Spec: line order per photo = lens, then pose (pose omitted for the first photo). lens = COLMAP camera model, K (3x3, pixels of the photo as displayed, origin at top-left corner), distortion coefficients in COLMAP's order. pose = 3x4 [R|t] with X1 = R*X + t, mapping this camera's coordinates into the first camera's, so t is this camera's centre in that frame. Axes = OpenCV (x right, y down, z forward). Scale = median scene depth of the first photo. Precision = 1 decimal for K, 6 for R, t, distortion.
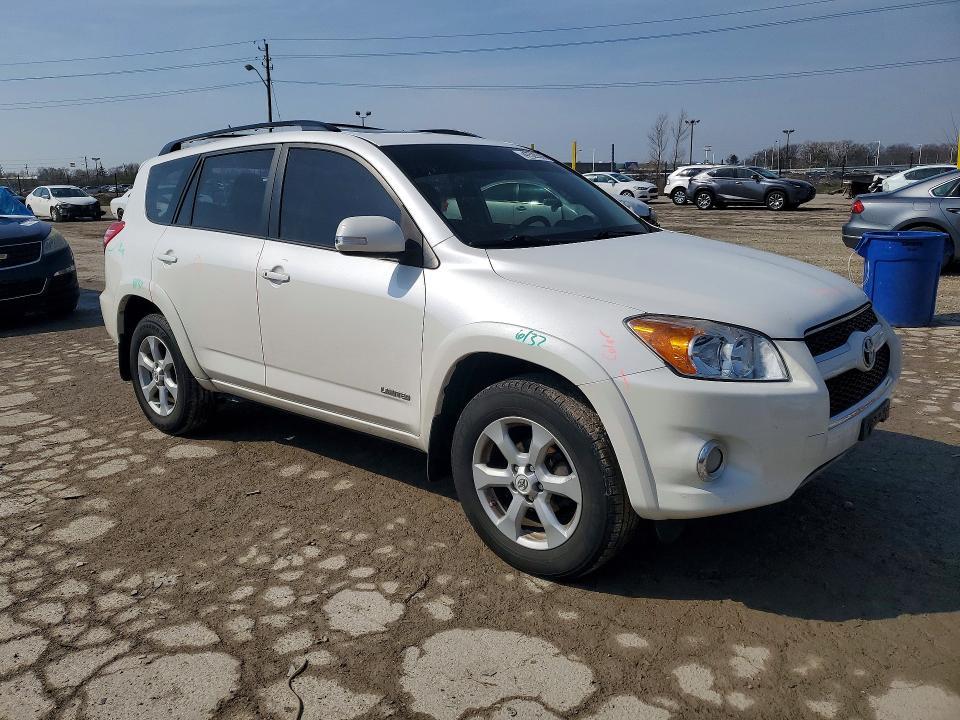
lens RADIAL K [[722.8, 0, 480.0], [0, 722.8, 360.0], [0, 0, 1]] dist [0.008753, 0.006091]
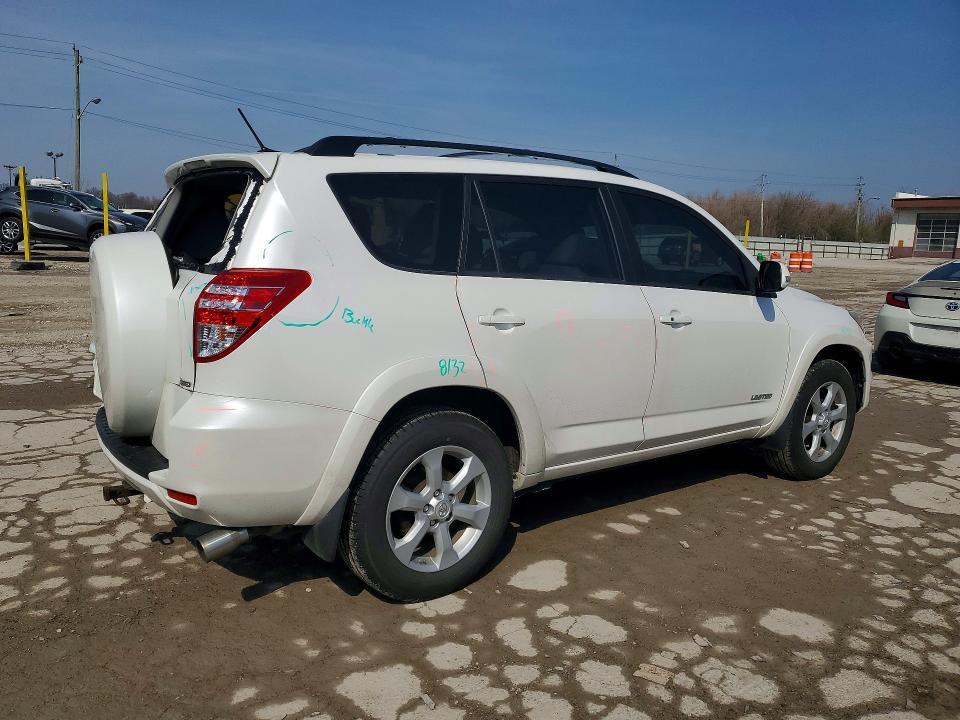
lens RADIAL K [[722.8, 0, 480.0], [0, 722.8, 360.0], [0, 0, 1]] dist [0.008753, 0.006091]
pose [[0.248181, -0.164549, 0.954636, -1.233474], [0.148445, 0.980288, 0.130379, -0.219765], [-0.957272, 0.109354, 0.267715, 0.946504]]
